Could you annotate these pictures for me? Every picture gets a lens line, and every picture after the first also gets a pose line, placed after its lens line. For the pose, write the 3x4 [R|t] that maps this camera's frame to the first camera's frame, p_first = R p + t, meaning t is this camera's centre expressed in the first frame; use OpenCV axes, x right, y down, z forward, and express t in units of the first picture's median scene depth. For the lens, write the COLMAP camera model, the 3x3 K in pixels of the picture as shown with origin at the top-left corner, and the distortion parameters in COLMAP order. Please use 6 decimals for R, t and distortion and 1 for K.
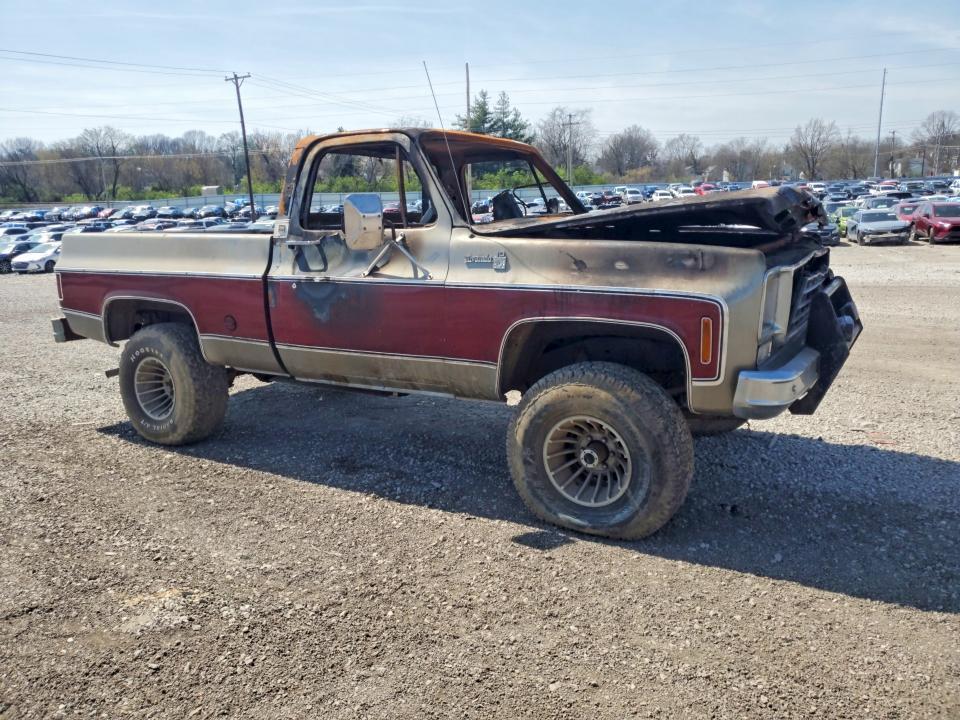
lens RADIAL K [[735.3, 0, 474.3], [0, 735.3, 361.9], [0, 0, 1]] dist [0.083164, -0.115486]
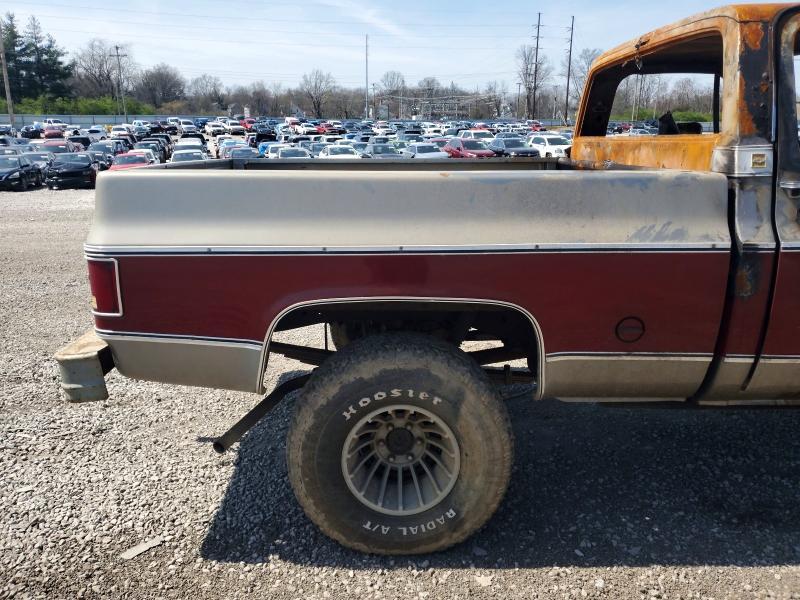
lens RADIAL K [[627.7, 0, 400.0], [0, 627.7, 300.0], [0, 0, 1]] dist [0.008256, 0.004000]
pose [[0.851211, -0.113600, 0.512382, -0.658039], [0.089510, 0.993413, 0.071549, -0.113695], [-0.517135, -0.015040, 0.855772, 0.620997]]
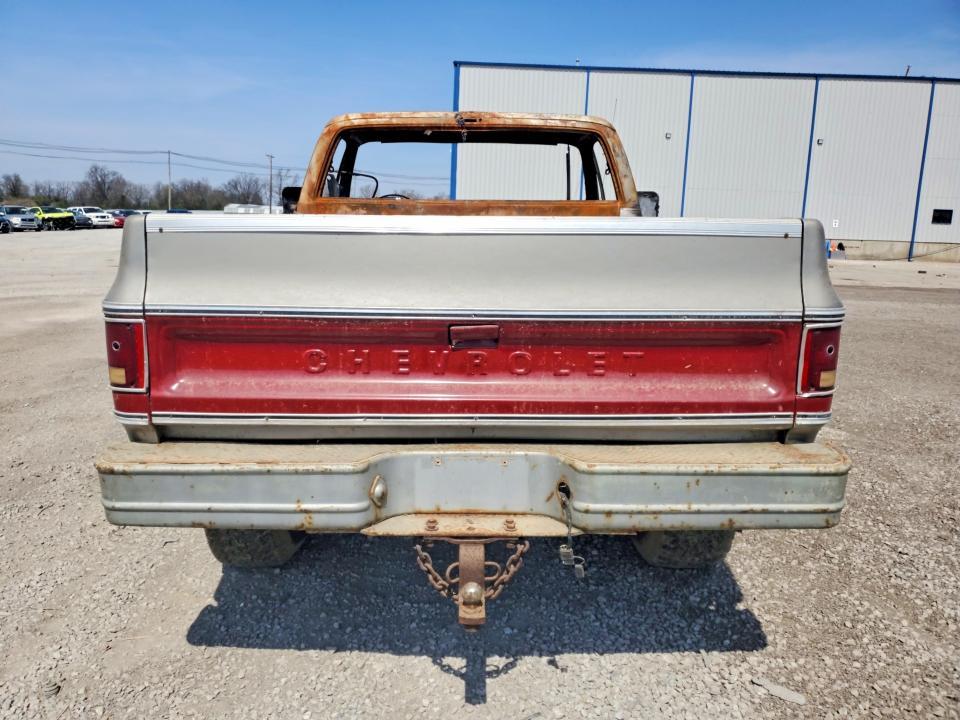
lens RADIAL K [[735.3, 0, 474.3], [0, 735.3, 361.9], [0, 0, 1]] dist [0.083164, -0.115486]
pose [[-0.518241, -0.142930, 0.843207, -0.858639], [0.157569, 0.953101, 0.258401, -0.246713], [-0.840594, 0.266777, -0.471414, 1.456670]]
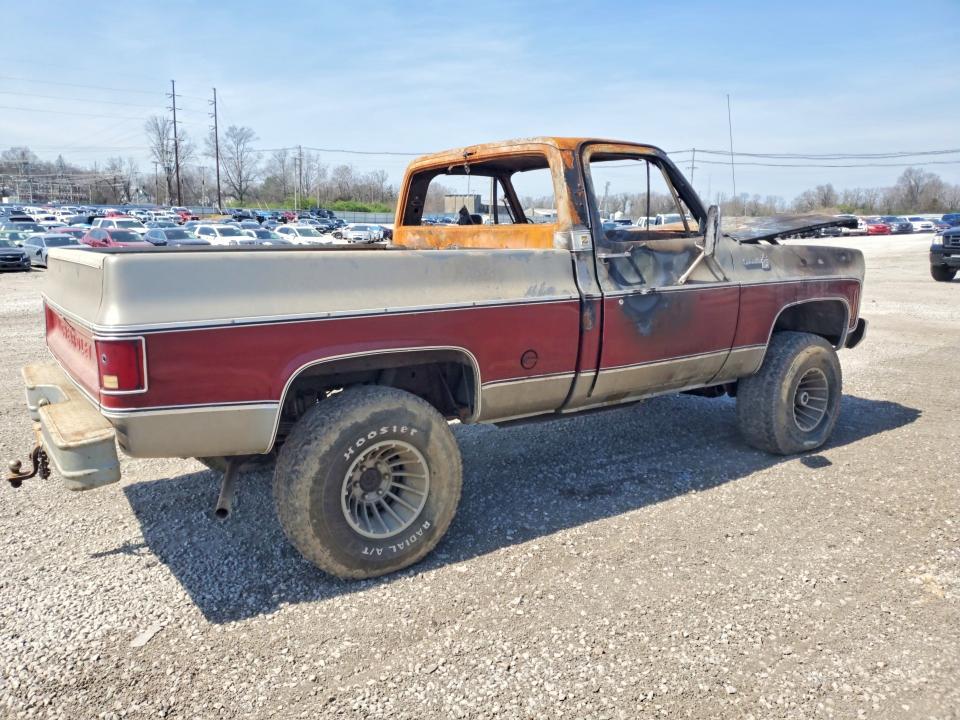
lens RADIAL K [[735.3, 0, 474.3], [0, 735.3, 361.9], [0, 0, 1]] dist [0.083164, -0.115486]
pose [[0.425413, -0.143842, 0.893495, -0.967424], [0.174359, 0.981818, 0.075045, -0.109228], [-0.888044, 0.123864, 0.442758, 0.641436]]
